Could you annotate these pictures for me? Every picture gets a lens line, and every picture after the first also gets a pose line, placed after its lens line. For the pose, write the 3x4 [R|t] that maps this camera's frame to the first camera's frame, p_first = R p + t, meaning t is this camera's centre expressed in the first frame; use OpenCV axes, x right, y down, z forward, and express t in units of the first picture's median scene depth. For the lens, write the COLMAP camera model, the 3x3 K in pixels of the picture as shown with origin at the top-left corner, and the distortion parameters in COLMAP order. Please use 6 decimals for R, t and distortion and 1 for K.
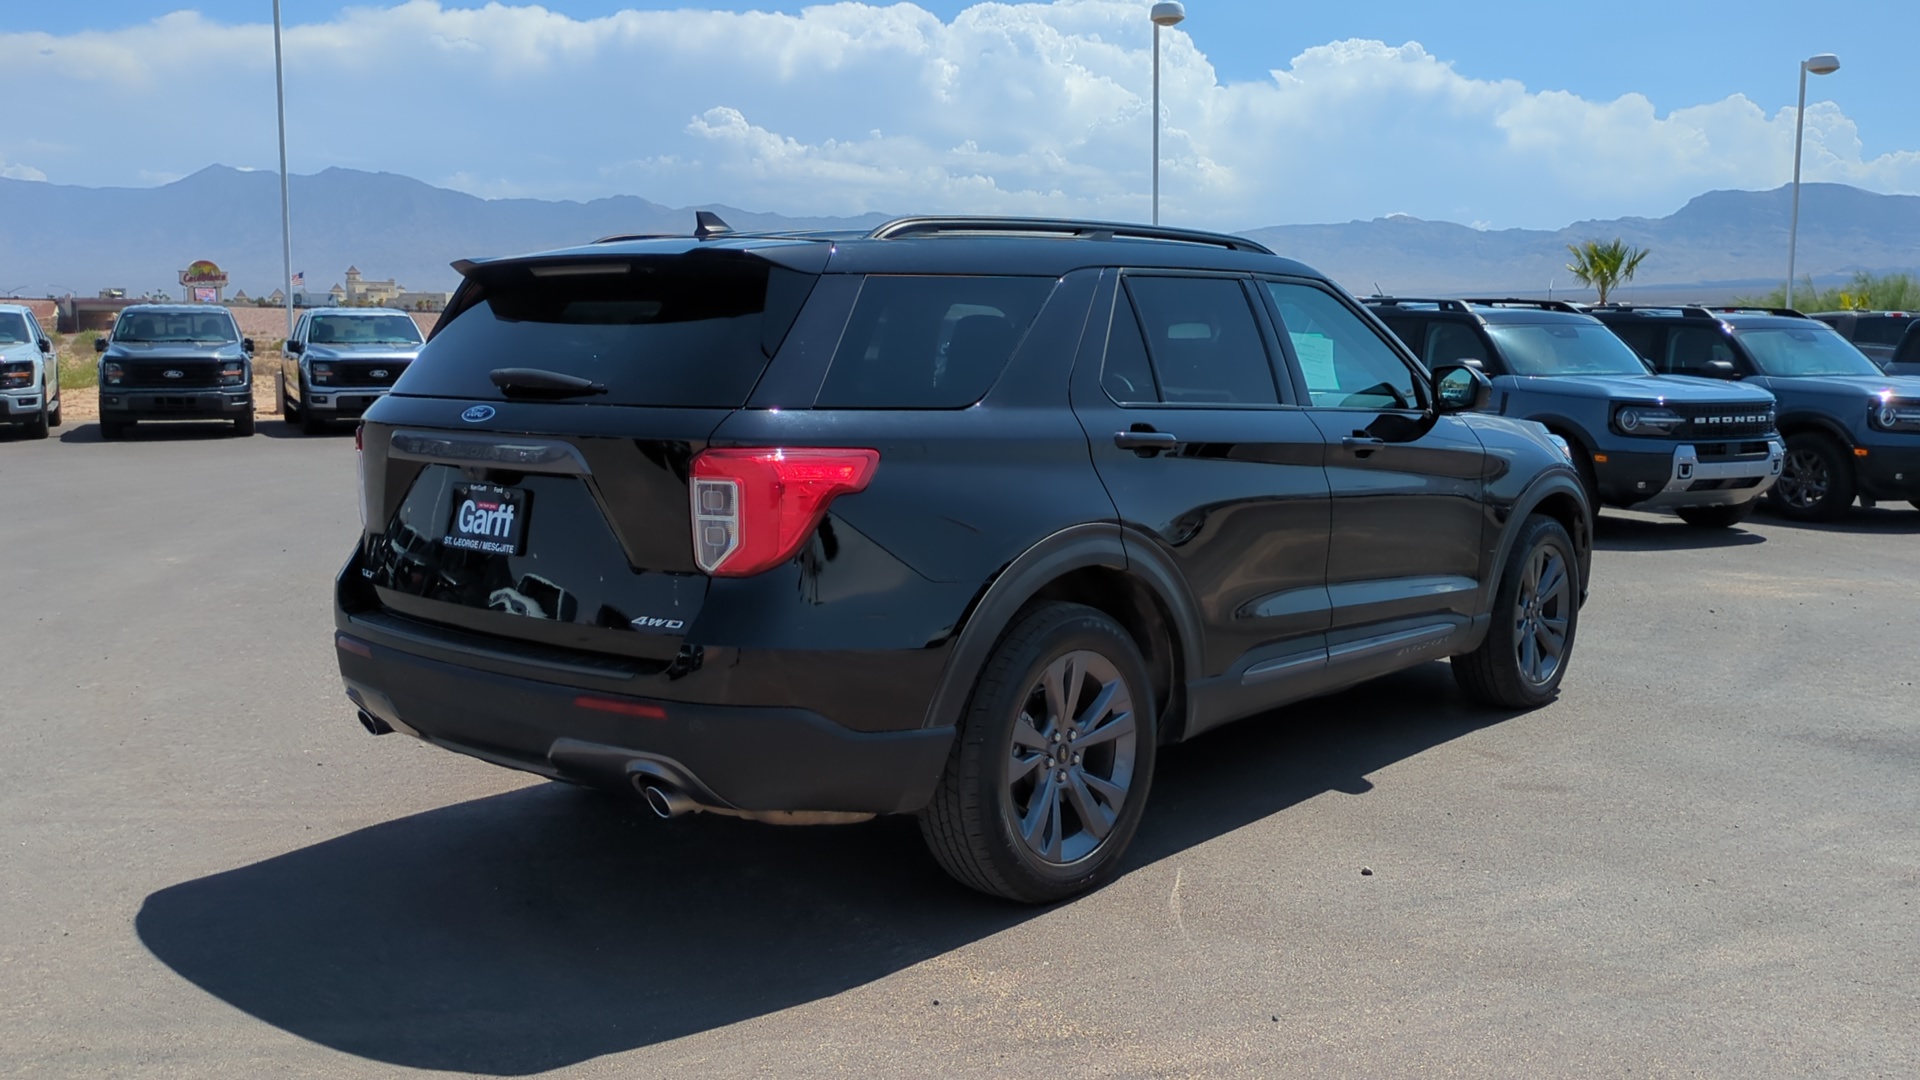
lens RADIAL K [[1689.6, 0, 941.6], [0, 1689.6, 548.7], [0, 0, 1]] dist [0.073179, -0.089511]
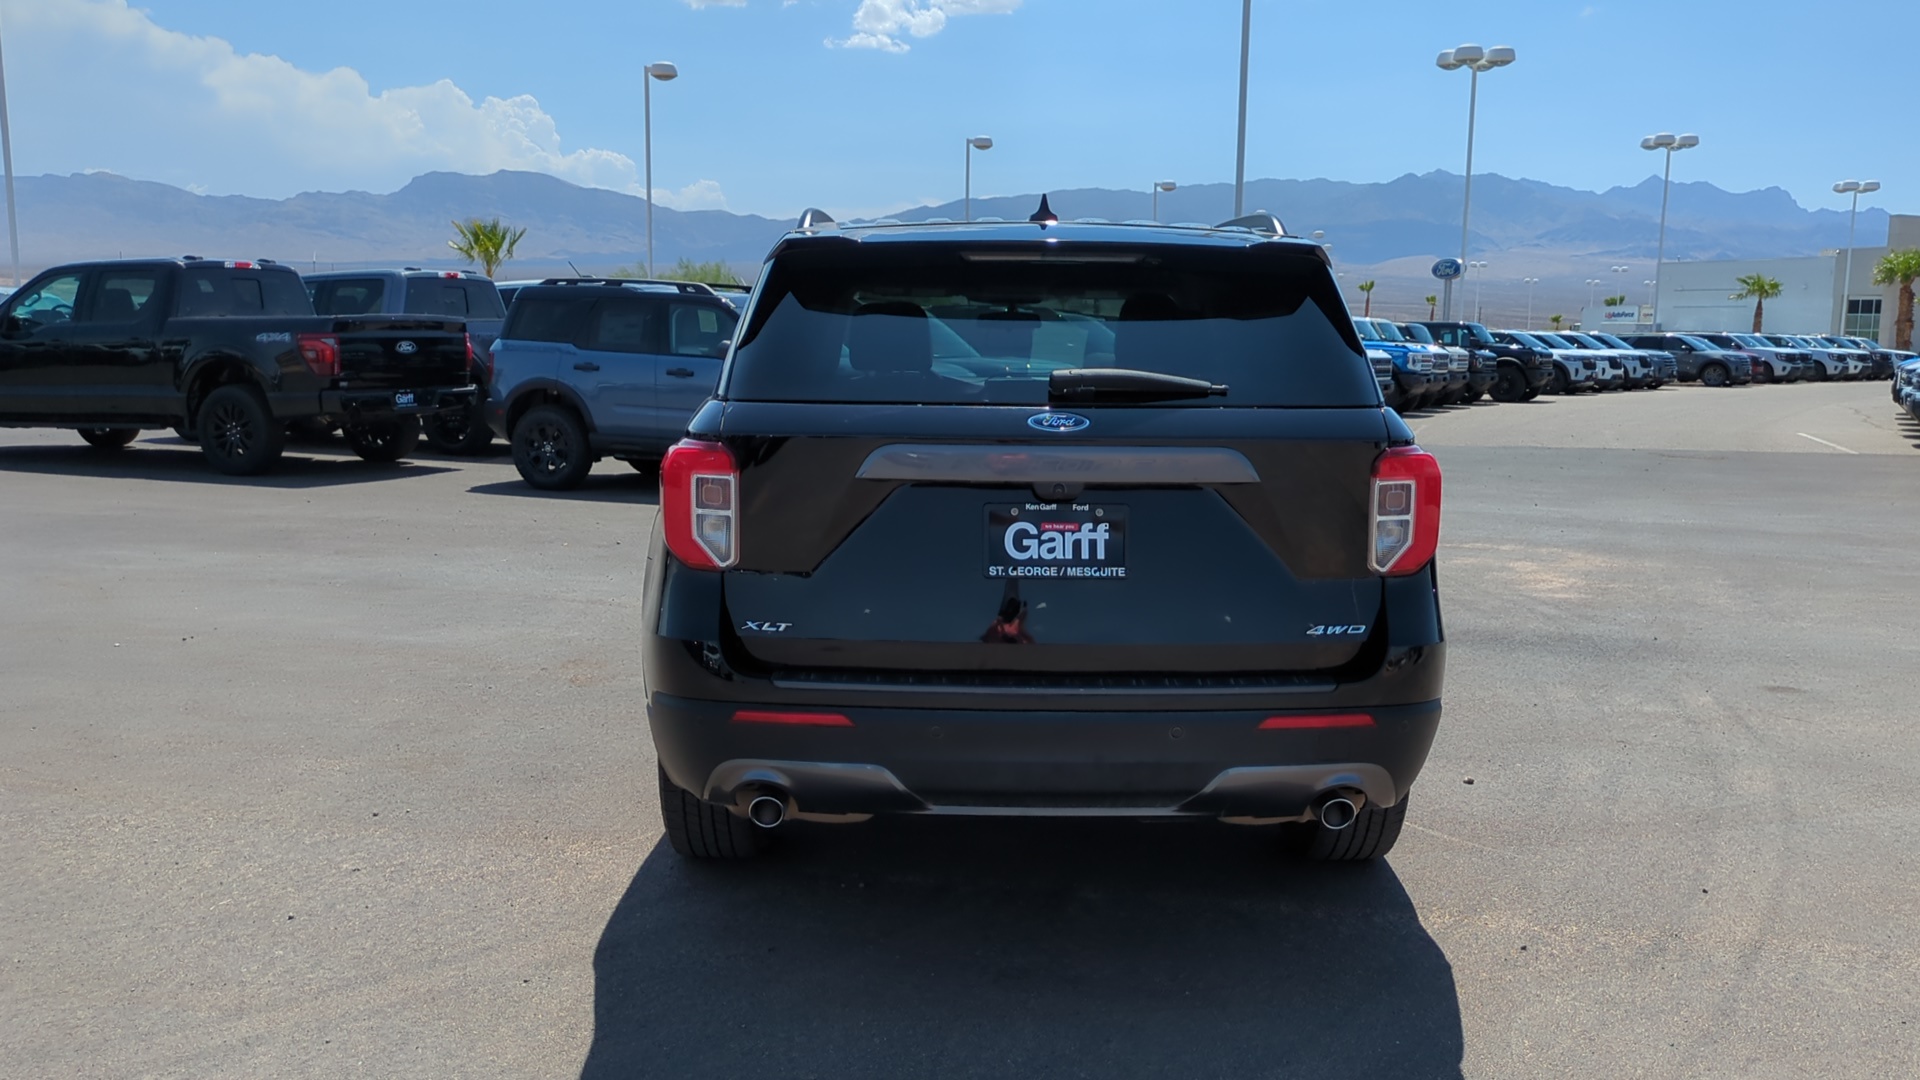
lens RADIAL K [[1689.6, 0, 1007.6], [0, 1689.6, 547.9], [0, 0, 1]] dist [0.073179, -0.089511]
pose [[0.737144, -0.081842, 0.670761, -0.712422], [0.071945, 0.996502, 0.042521, -0.043477], [-0.671894, 0.016914, 0.740454, 0.303474]]
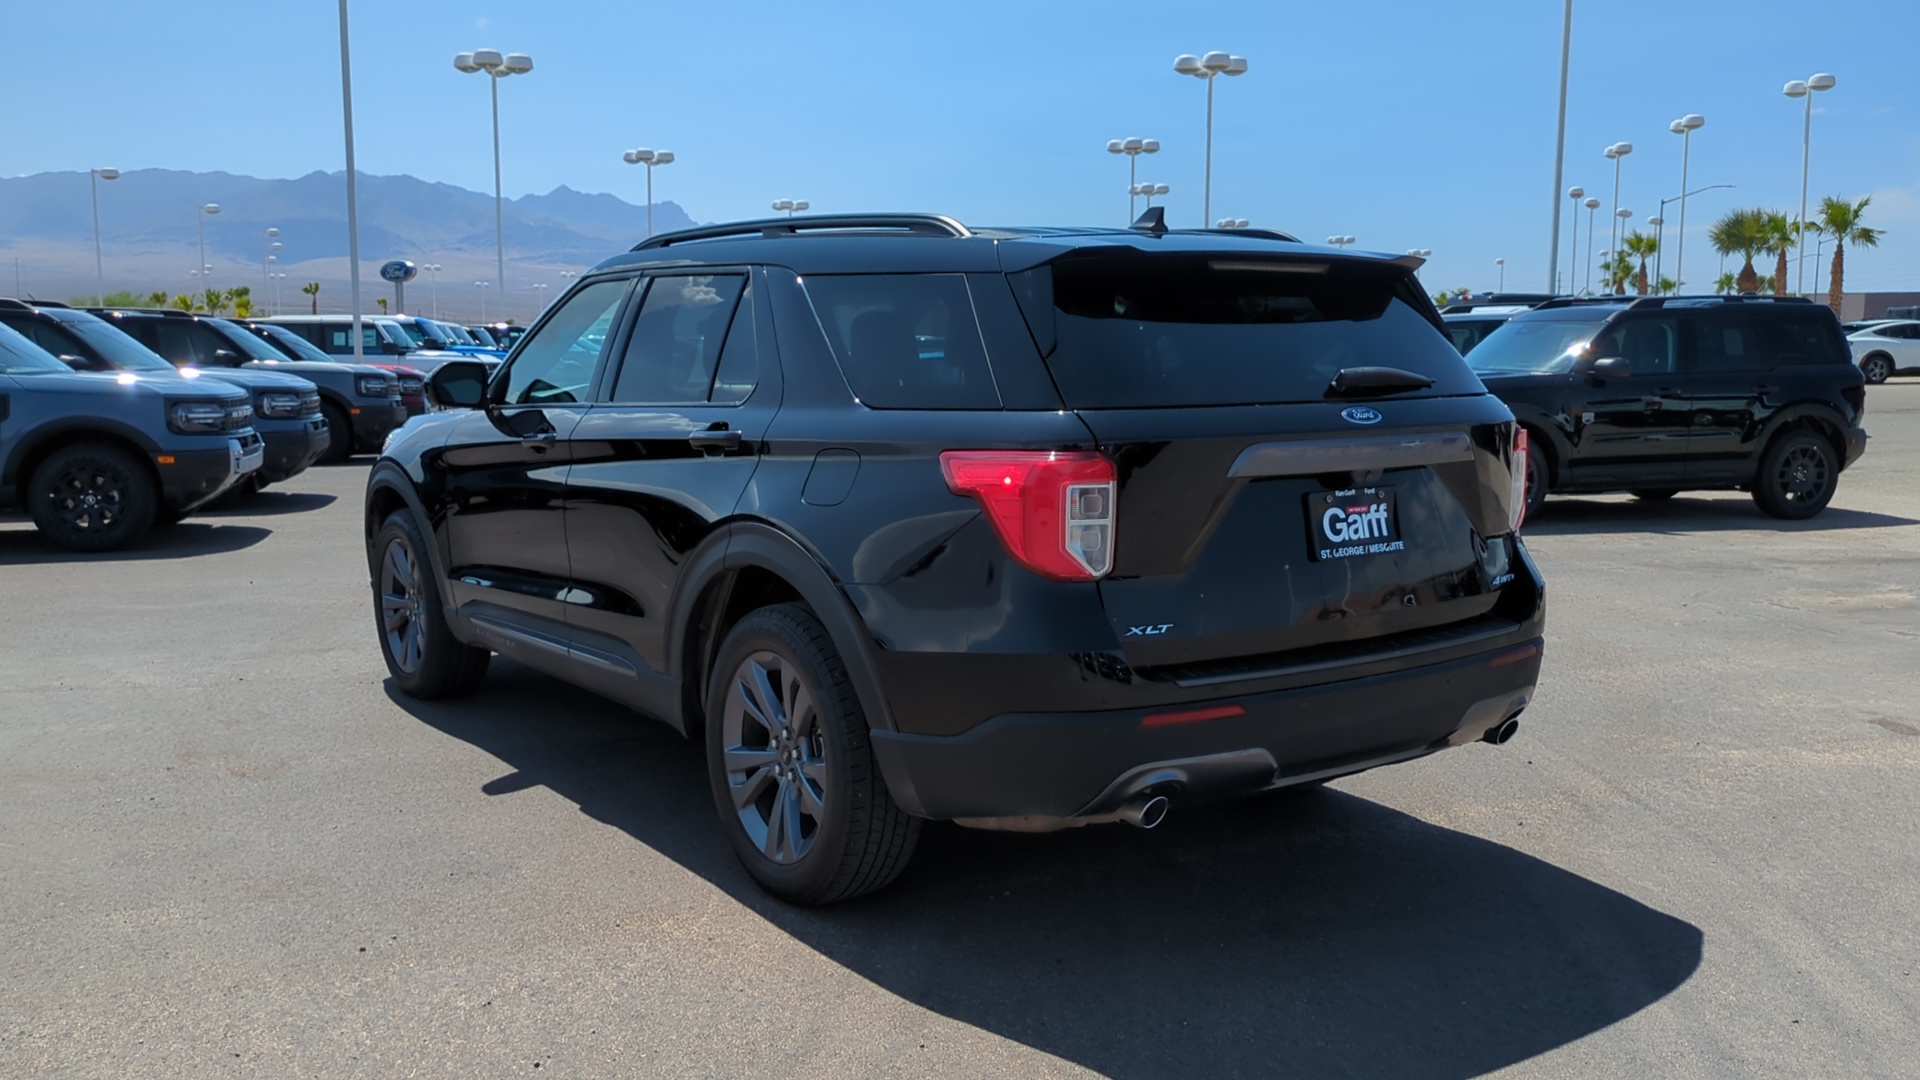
lens RADIAL K [[1689.6, 0, 982.3], [0, 1689.6, 529.6], [0, 0, 1]] dist [0.073179, -0.089511]
pose [[0.201614, -0.115601, 0.972619, -1.029472], [0.121854, 0.988256, 0.092201, -0.106170], [-0.971856, 0.099929, 0.213333, 0.817918]]
